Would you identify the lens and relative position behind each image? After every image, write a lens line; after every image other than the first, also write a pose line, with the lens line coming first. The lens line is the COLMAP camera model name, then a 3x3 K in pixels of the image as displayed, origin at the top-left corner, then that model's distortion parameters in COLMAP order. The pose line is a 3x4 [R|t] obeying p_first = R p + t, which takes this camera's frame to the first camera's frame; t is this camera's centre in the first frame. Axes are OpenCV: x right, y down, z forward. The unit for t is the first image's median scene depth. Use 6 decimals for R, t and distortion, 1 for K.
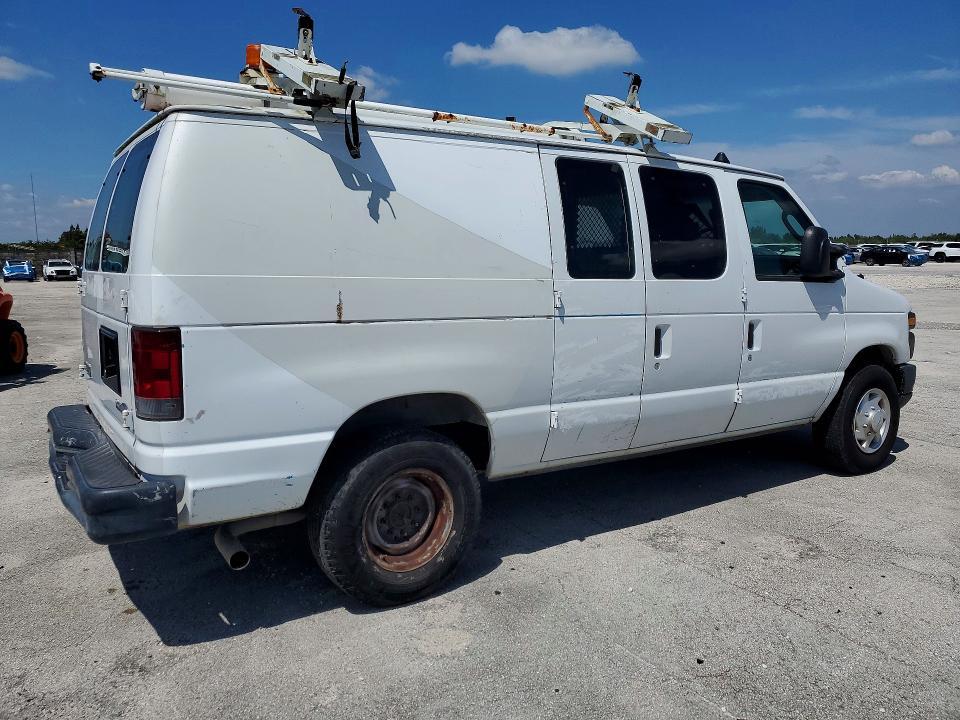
lens RADIAL K [[744.6, 0, 480.0], [0, 744.6, 360.0], [0, 0, 1]] dist [0.024795, 0.001006]
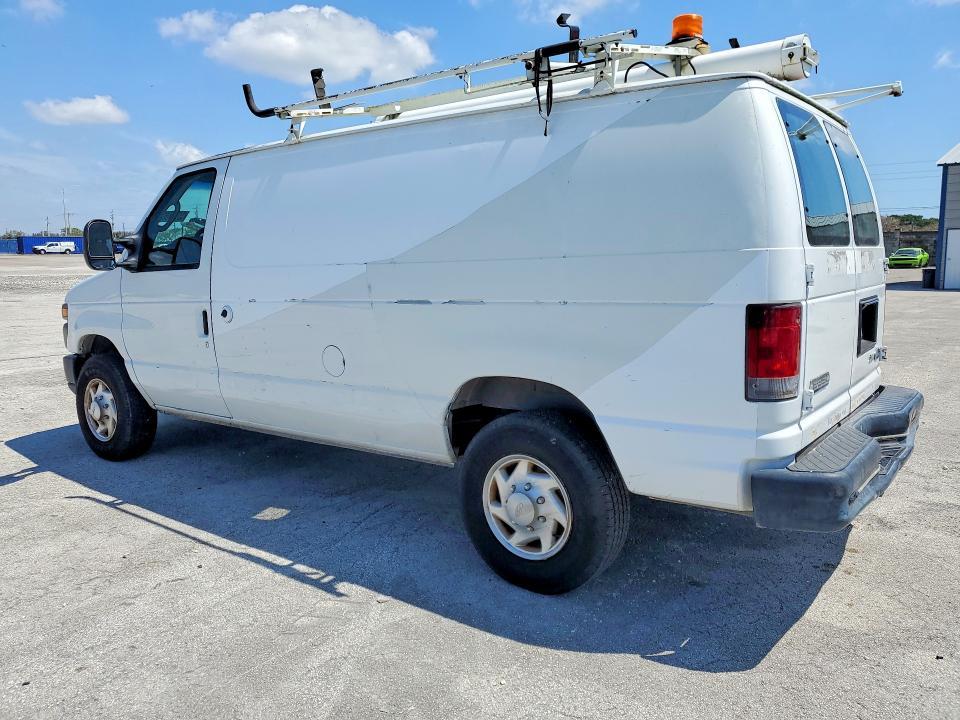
lens RADIAL K [[739.7, 0, 480.0], [0, 739.7, 360.0], [0, 0, 1]] dist [0.008720, 0.002868]
pose [[-0.329772, -0.130618, 0.934981, -0.327927], [0.133303, 0.974017, 0.183088, -0.055890], [-0.934602, 0.185013, -0.303792, 0.461811]]
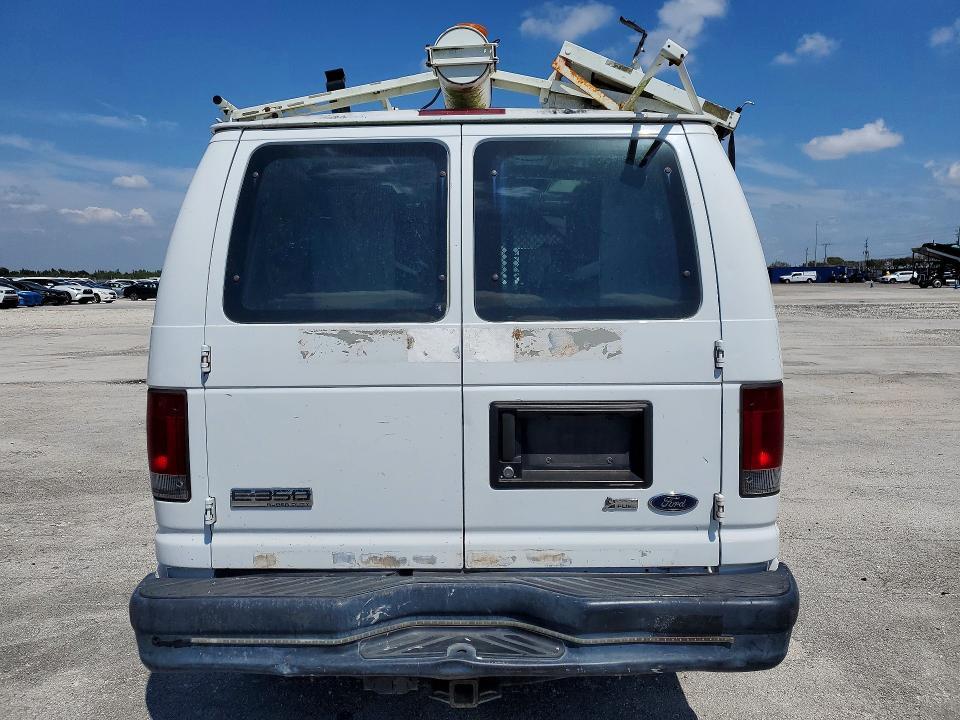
lens RADIAL K [[744.6, 0, 480.0], [0, 744.6, 360.0], [0, 0, 1]] dist [0.024795, 0.001006]
pose [[0.554745, -0.083589, 0.827811, -0.039260], [0.122076, 0.992350, 0.018396, -0.010631], [-0.823016, 0.090851, 0.560706, 0.077858]]
